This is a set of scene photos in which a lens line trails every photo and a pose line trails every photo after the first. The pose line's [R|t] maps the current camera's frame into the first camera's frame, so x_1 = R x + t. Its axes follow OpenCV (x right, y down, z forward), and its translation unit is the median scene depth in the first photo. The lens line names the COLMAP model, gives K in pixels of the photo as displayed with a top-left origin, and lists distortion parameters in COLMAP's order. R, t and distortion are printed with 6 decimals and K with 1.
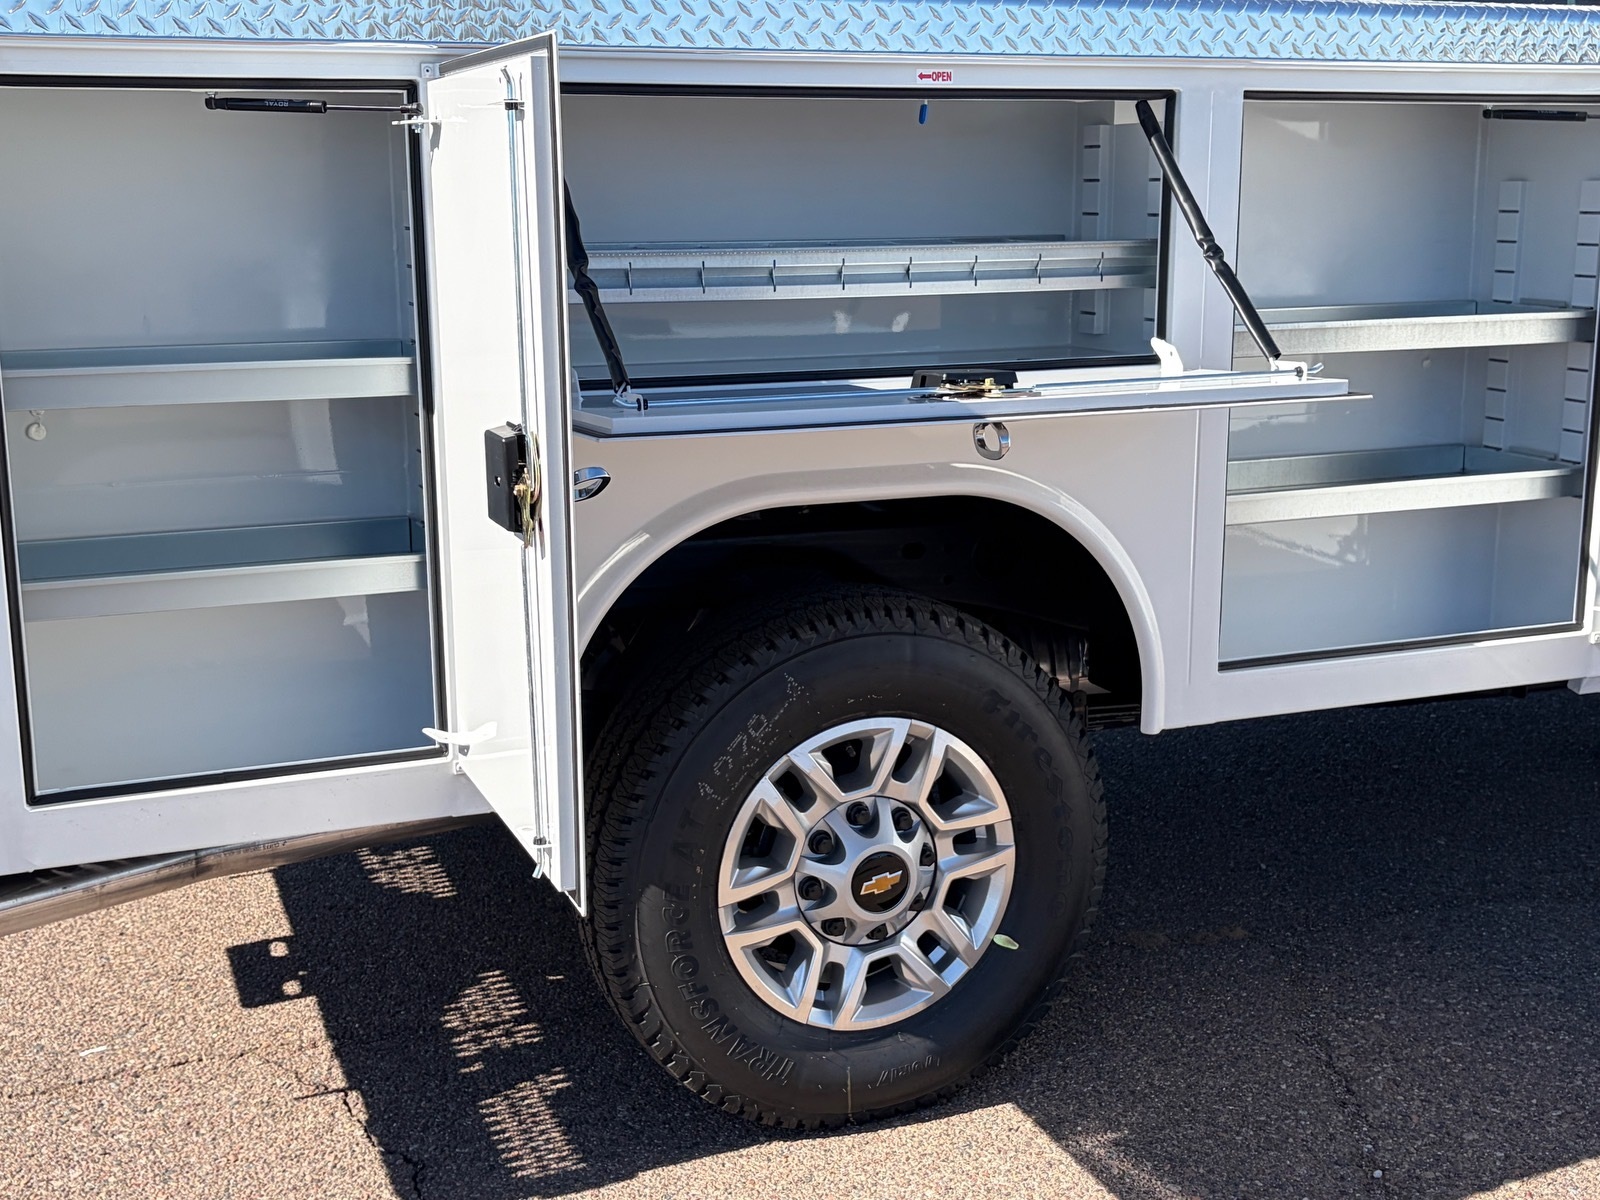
lens RADIAL K [[1849.9, 0, 805.7], [0, 1849.9, 605.0], [0, 0, 1]] dist [-0.022217, 0.000000]
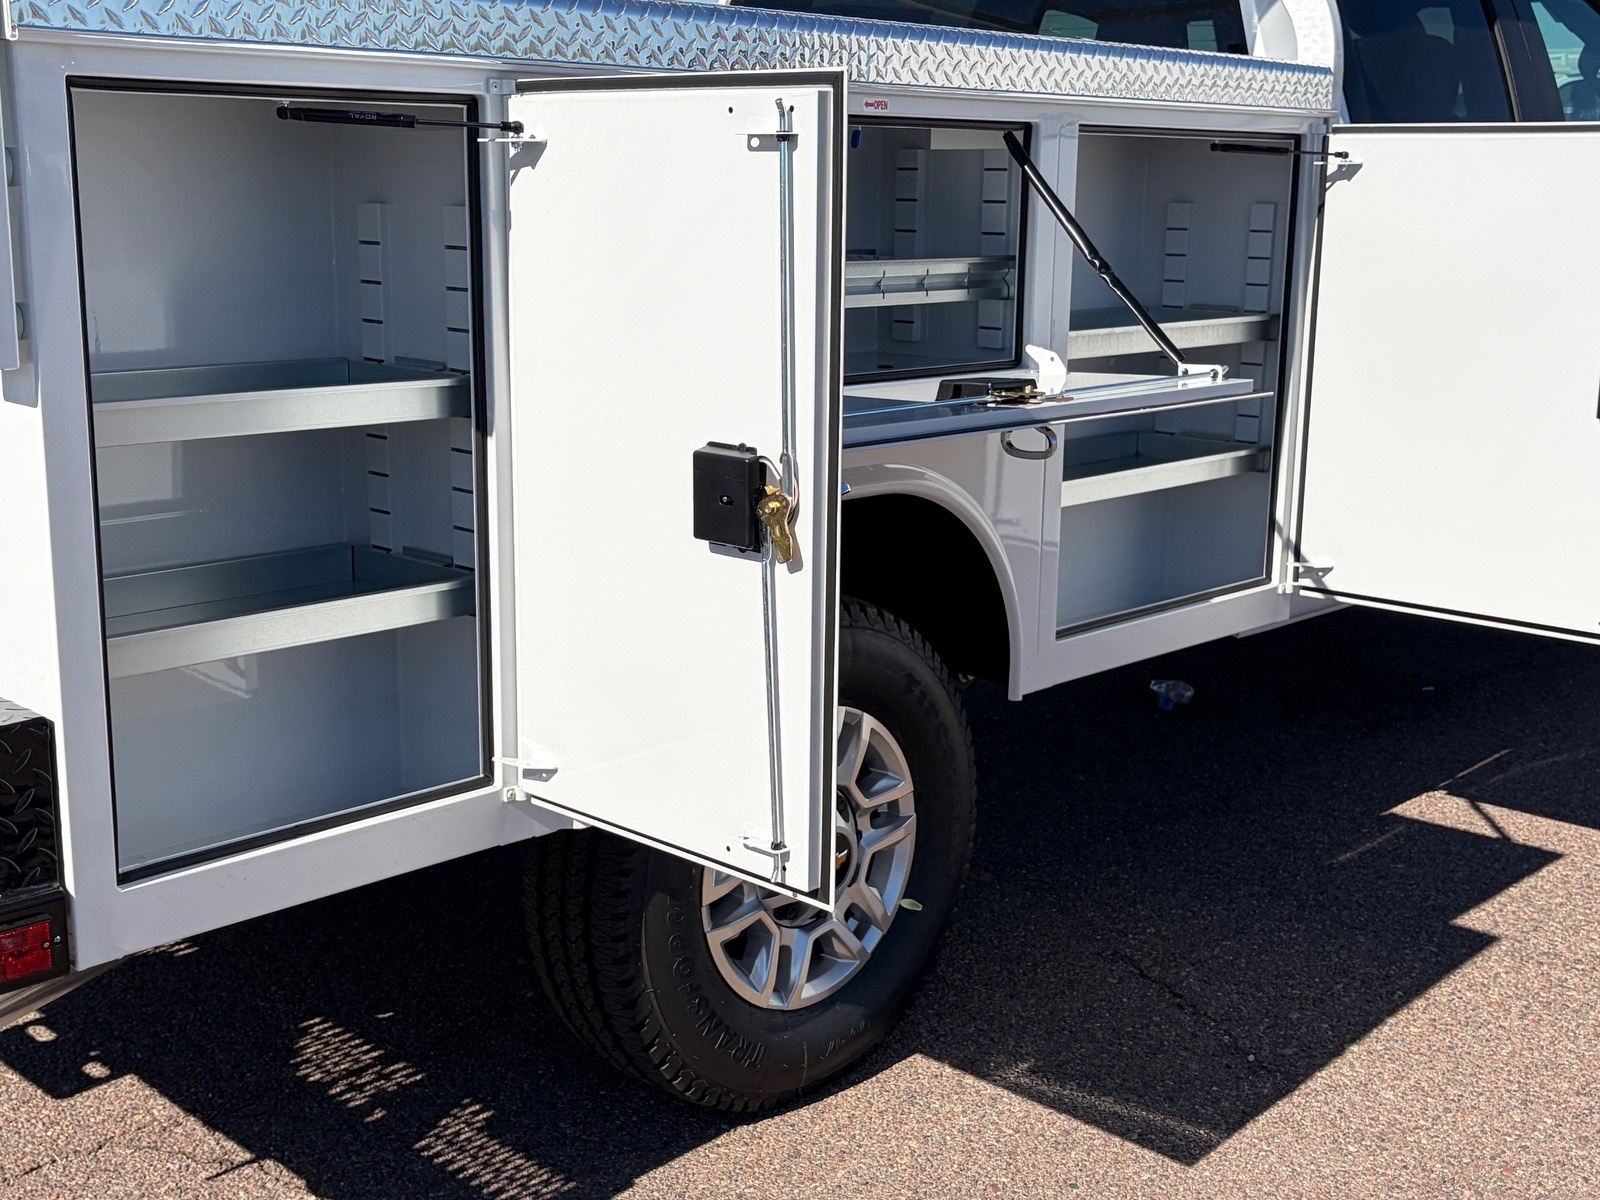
lens RADIAL K [[1849.9, 0, 814.9], [0, 1849.9, 595.4], [0, 0, 1]] dist [-0.022217, 0.000000]
pose [[0.915926, -0.068999, 0.395372, -0.368067], [0.068742, 0.997524, 0.014837, -0.018587], [-0.395417, 0.013589, 0.918401, 0.029985]]
